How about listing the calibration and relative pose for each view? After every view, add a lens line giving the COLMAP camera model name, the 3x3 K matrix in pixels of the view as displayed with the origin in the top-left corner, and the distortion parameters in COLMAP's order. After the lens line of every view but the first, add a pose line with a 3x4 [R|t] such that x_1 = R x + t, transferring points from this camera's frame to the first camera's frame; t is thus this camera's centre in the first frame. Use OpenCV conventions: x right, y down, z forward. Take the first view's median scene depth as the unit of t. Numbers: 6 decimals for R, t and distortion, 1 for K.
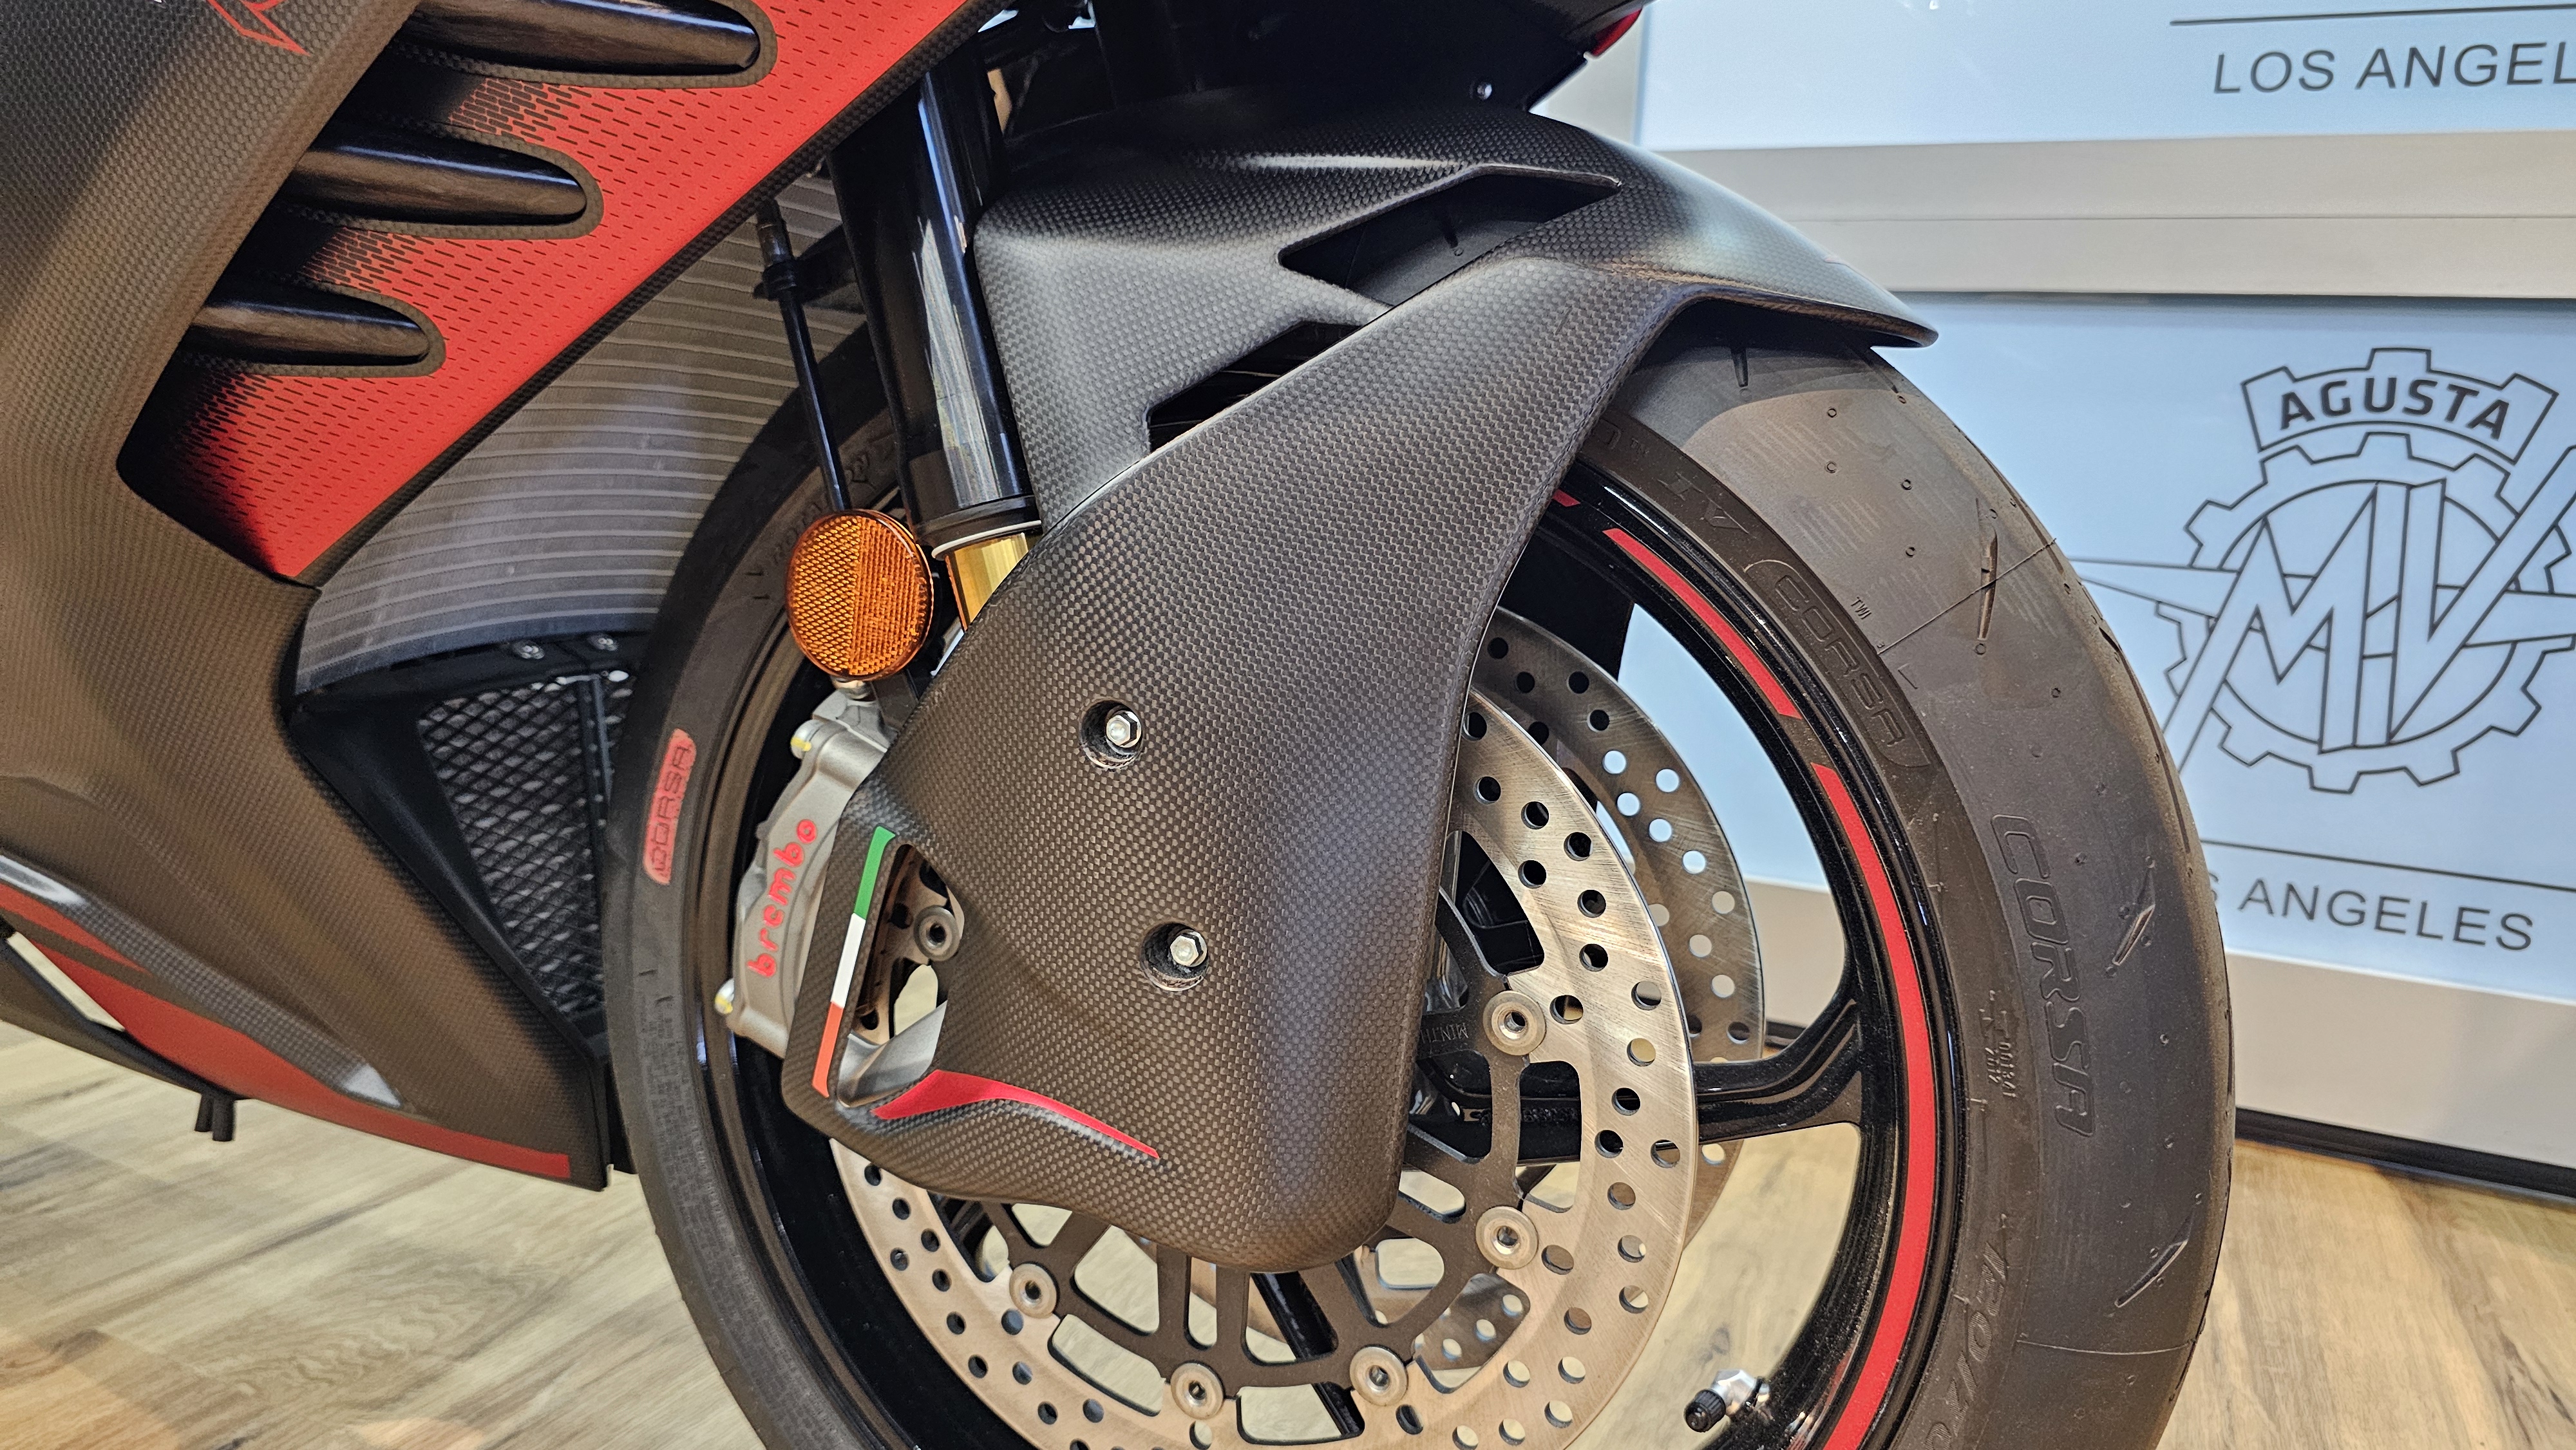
lens RADIAL K [[1791.1, 0, 1288.0], [0, 1791.1, 725.0], [0, 0, 1]] dist [0.008486, -0.010270]
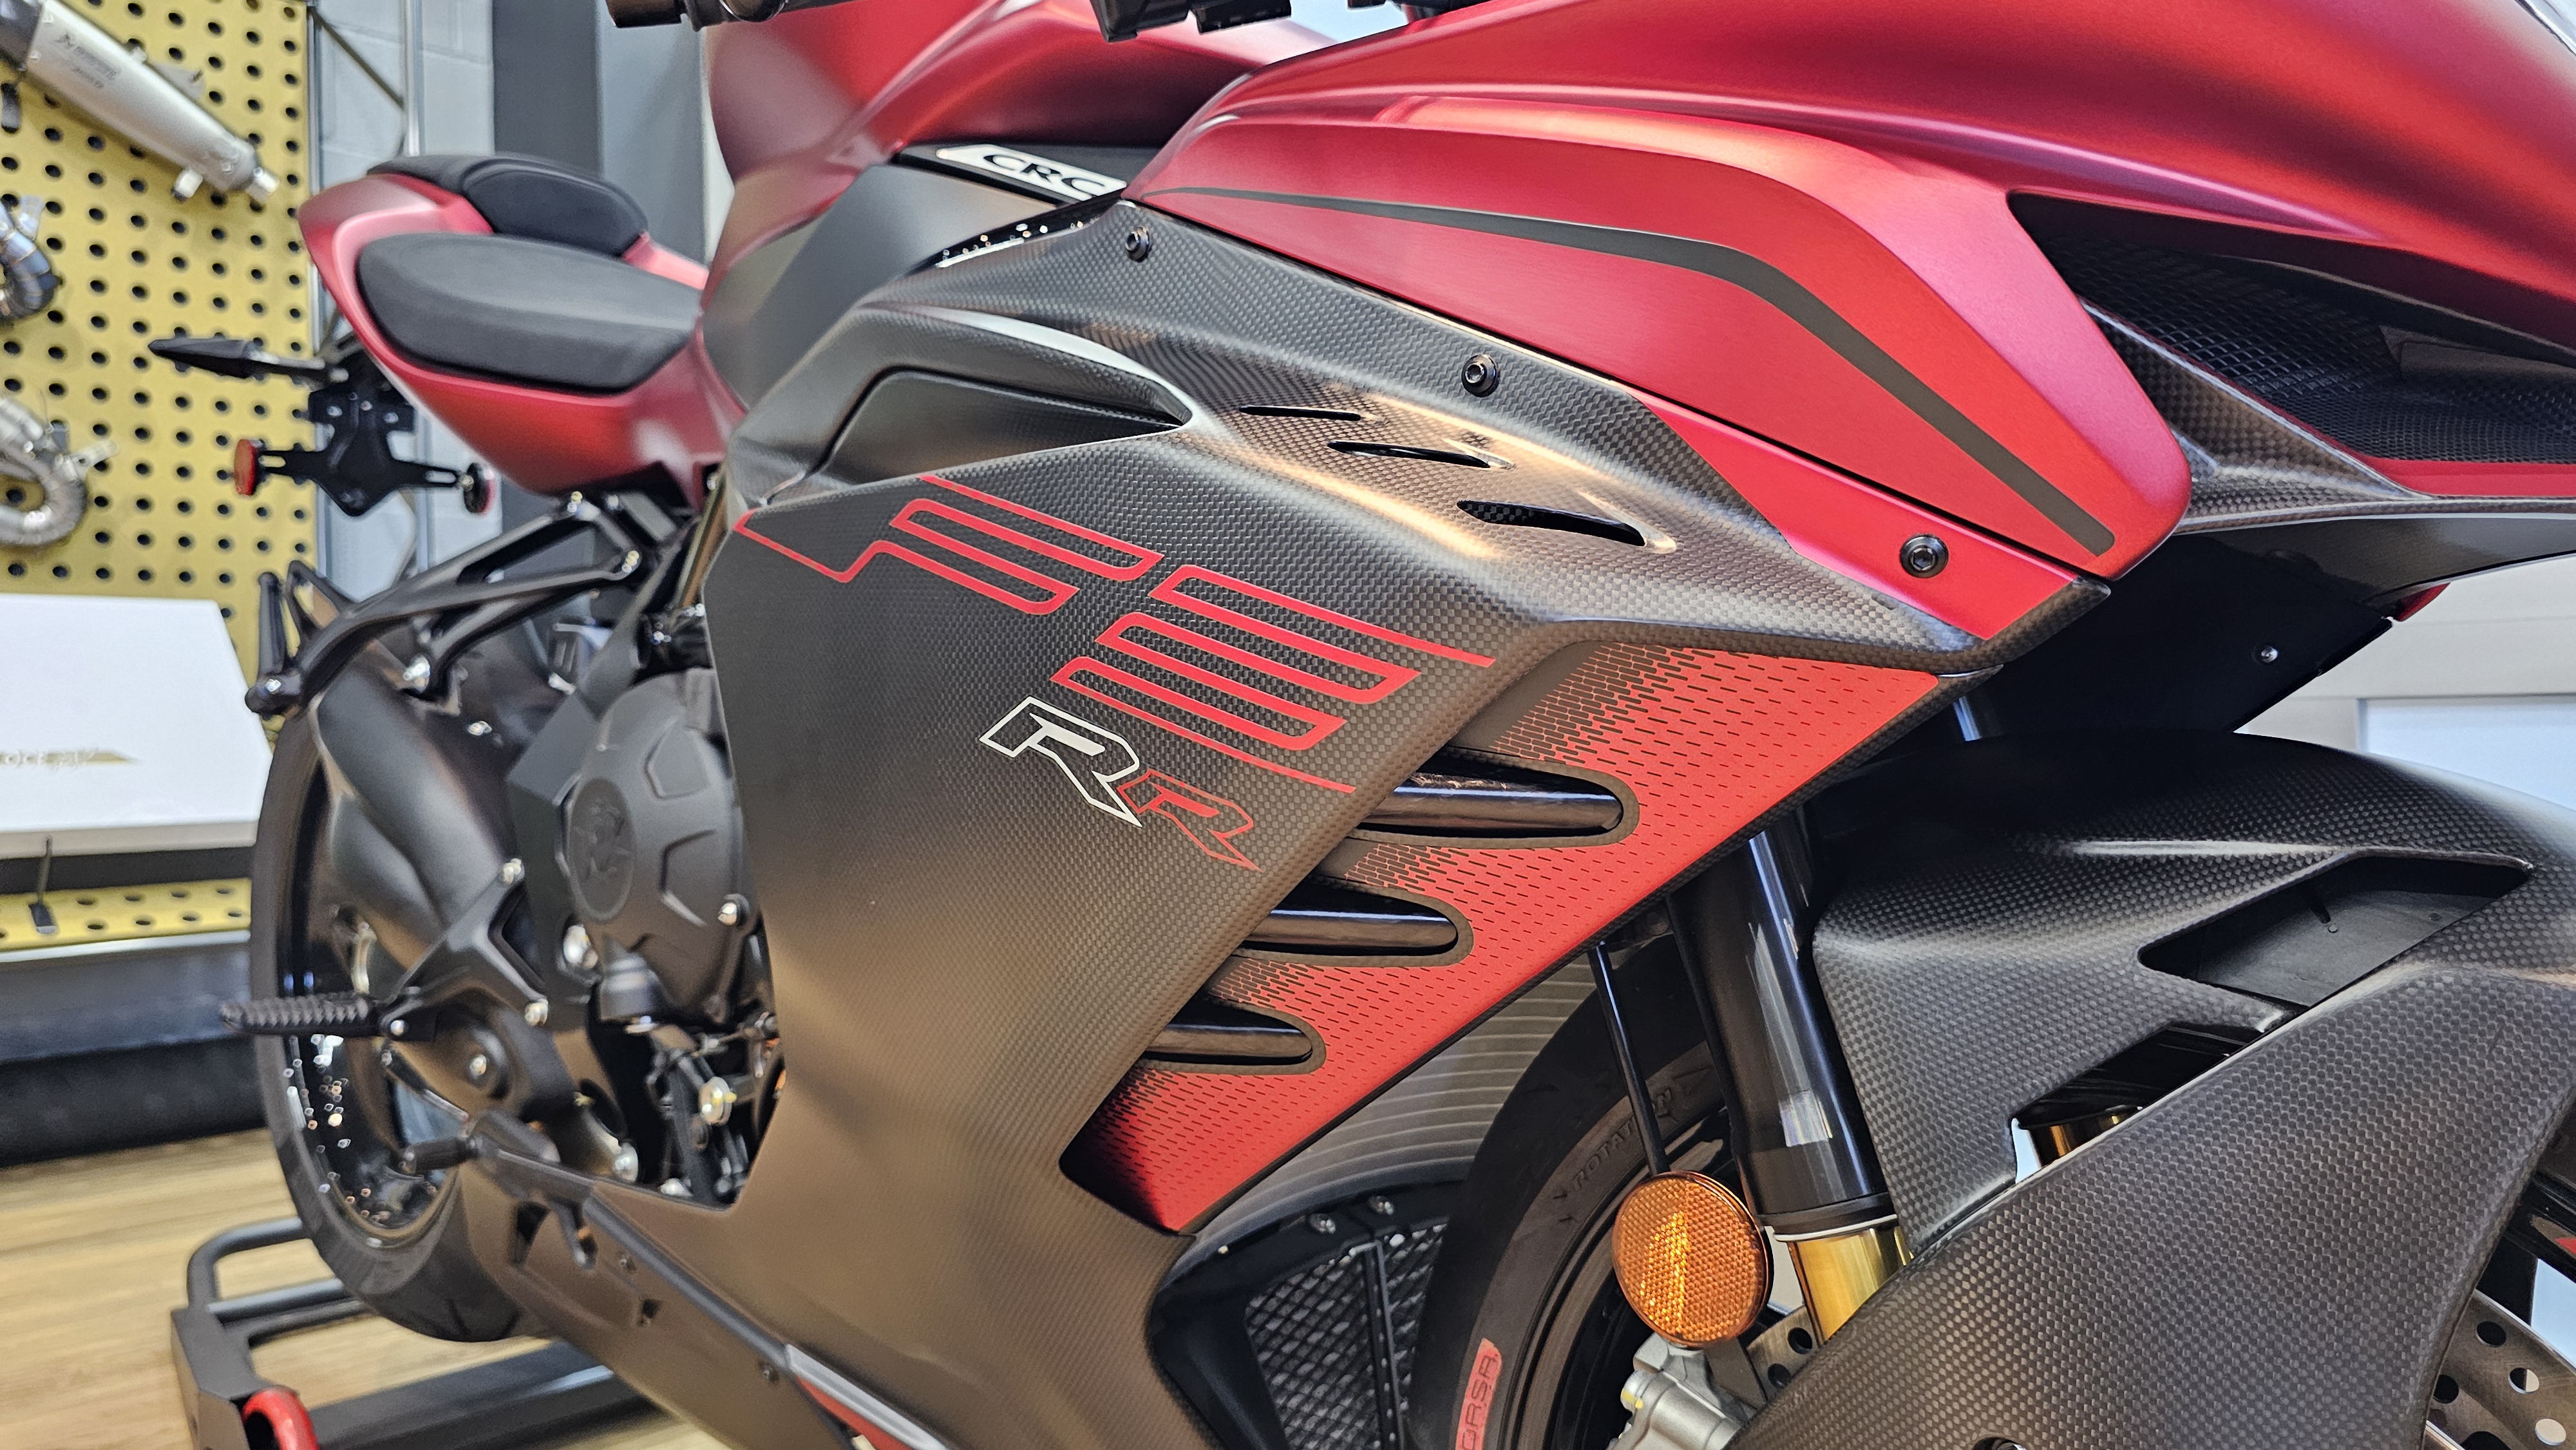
lens RADIAL K [[1791.1, 0, 1288.0], [0, 1791.1, 725.0], [0, 0, 1]] dist [0.008486, -0.010270]
pose [[0.942454, -0.074690, -0.325886, -0.109151], [0.008806, 0.979935, -0.199125, -0.185969], [0.334219, 0.184796, 0.924201, -0.085644]]
